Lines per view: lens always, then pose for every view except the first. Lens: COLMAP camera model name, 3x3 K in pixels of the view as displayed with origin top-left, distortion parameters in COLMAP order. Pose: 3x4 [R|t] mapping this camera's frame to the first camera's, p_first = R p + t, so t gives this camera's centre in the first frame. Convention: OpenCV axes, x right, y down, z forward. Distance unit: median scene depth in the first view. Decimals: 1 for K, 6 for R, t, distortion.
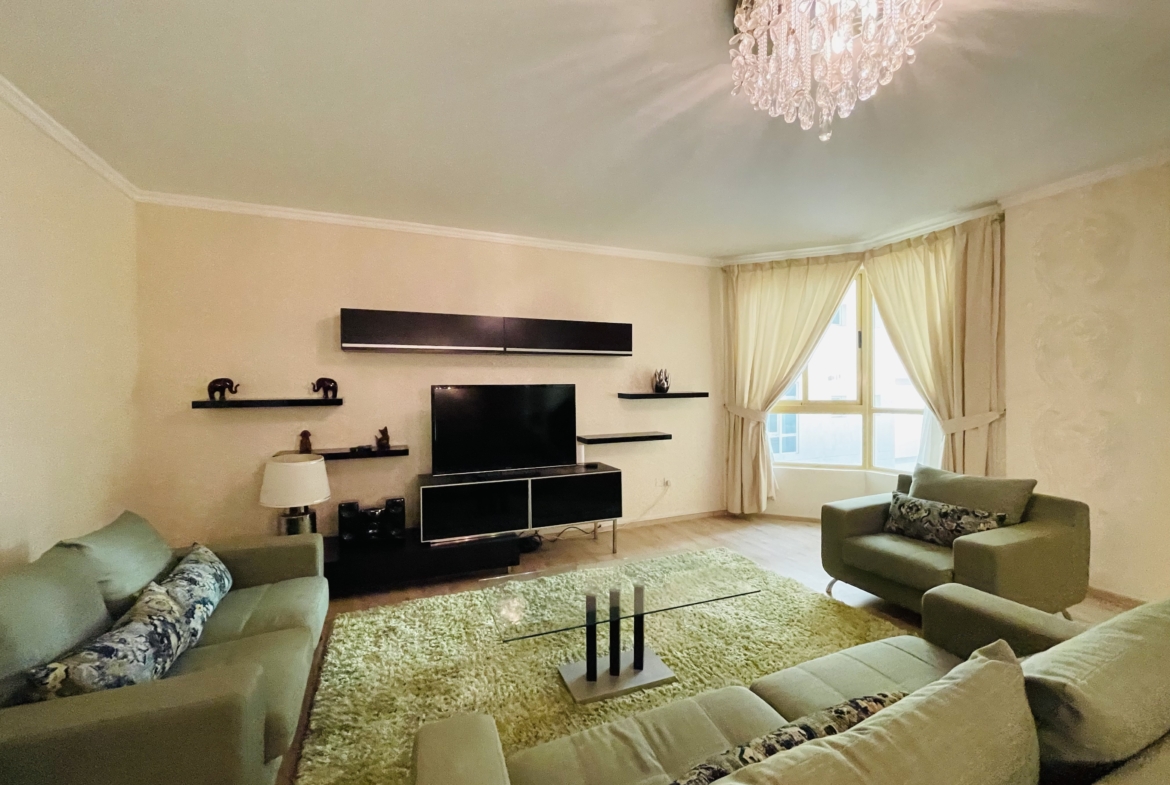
lens RADIAL K [[477.0, 0, 587.5], [0, 477.0, 389.9], [0, 0, 1]] dist [-0.001717, 0.000872]
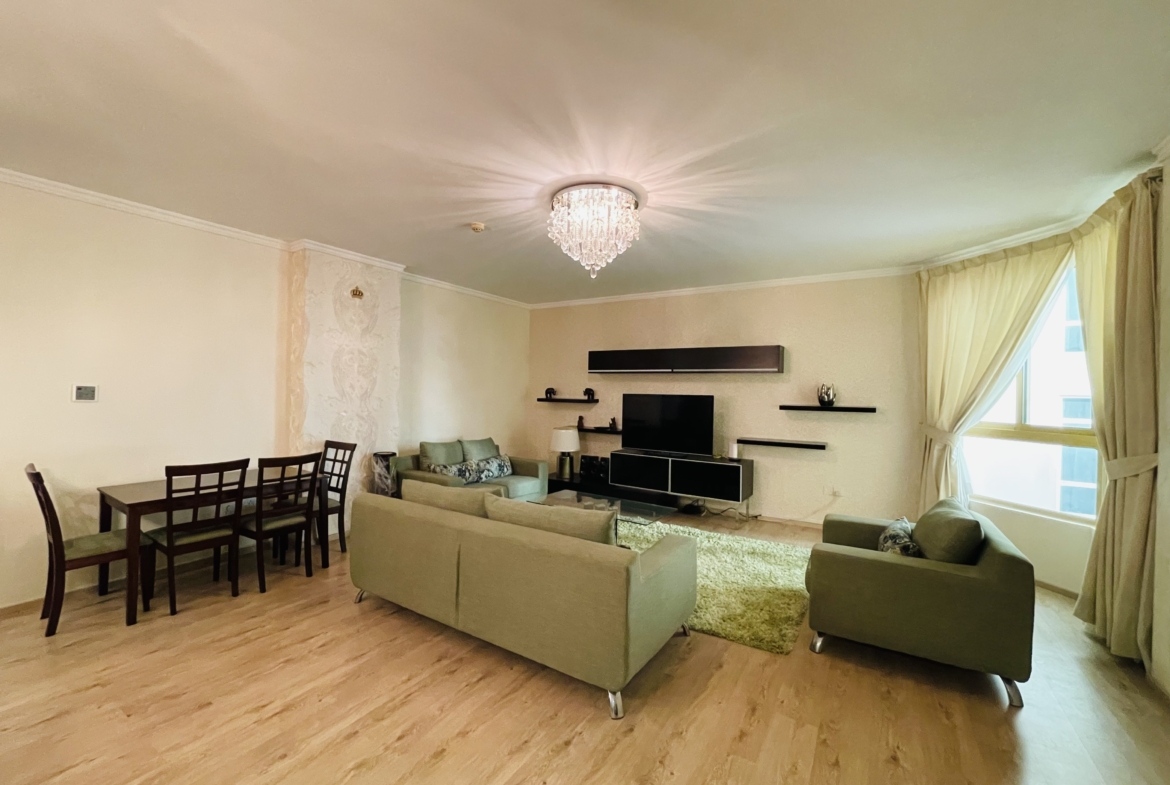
lens RADIAL K [[477.0, 0, 572.1], [0, 477.0, 387.2], [0, 0, 1]] dist [-0.001717, 0.000872]
pose [[0.553558, 0.014833, -0.832678, 0.926300], [-0.028455, 0.999594, -0.001111, -0.024059], [0.832324, 0.024309, 0.553756, -0.082131]]
